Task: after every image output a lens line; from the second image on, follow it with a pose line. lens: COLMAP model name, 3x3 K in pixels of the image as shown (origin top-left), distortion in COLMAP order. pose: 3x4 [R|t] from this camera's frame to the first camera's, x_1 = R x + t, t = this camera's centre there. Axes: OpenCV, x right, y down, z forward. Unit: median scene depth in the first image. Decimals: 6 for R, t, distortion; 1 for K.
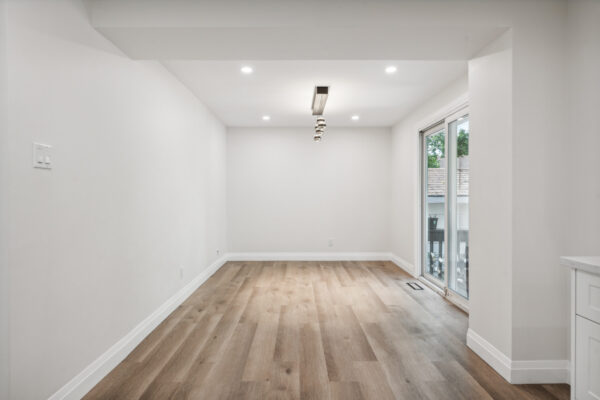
lens RADIAL K [[351.2, 0, 299.5], [0, 351.2, 199.1], [0, 0, 1]] dist [-0.000185, 0.000173]
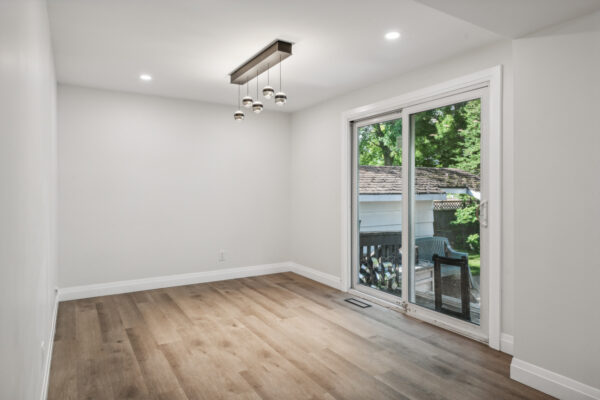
lens RADIAL K [[370.0, 0, 299.7], [0, 370.0, 196.4], [0, 0, 1]] dist [0.007785, 0.000828]
pose [[0.852696, -0.006518, 0.522367, -0.288198], [0.002724, 0.999964, 0.008032, -0.019353], [-0.522401, -0.005426, 0.852683, 0.350983]]
